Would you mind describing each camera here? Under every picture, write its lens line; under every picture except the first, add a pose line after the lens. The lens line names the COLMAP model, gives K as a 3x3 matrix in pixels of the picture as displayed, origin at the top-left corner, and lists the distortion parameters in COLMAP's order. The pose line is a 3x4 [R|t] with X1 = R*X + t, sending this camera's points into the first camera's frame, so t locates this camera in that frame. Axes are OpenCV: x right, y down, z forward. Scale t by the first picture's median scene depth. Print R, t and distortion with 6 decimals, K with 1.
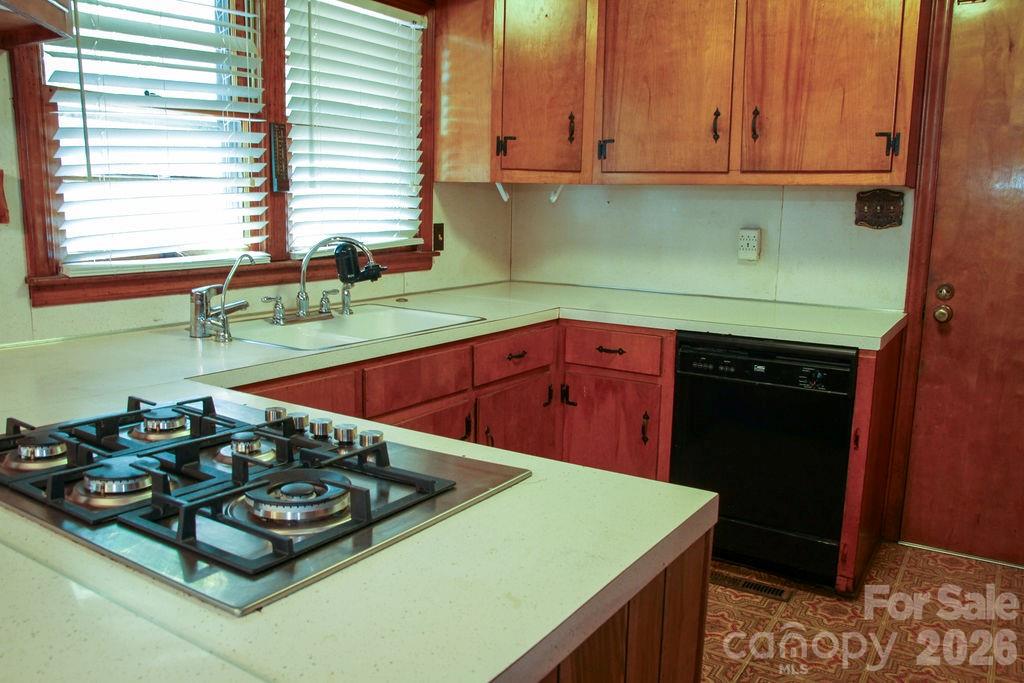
lens RADIAL K [[813.4, 0, 517.3], [0, 813.4, 338.8], [0, 0, 1]] dist [-0.119501, 0.108990]
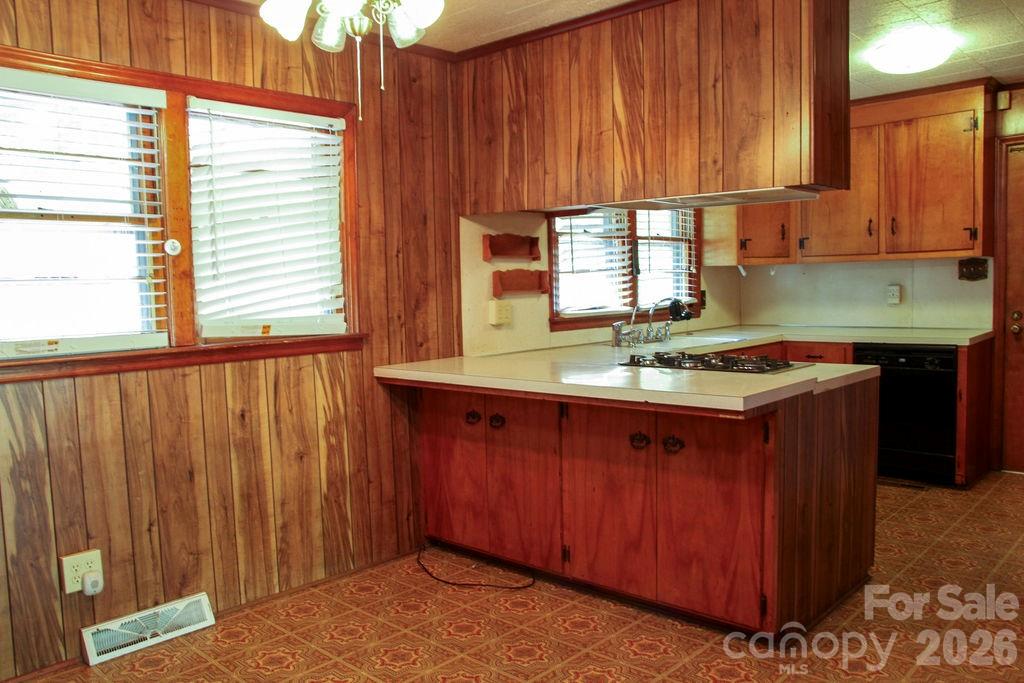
lens RADIAL K [[813.4, 0, 511.2], [0, 813.4, 350.4], [0, 0, 1]] dist [-0.119501, 0.108990]
pose [[0.982117, -0.032094, -0.185514, -0.222744], [0.017113, 0.996502, -0.081801, 0.139970], [0.187490, 0.077163, 0.979231, -0.886055]]
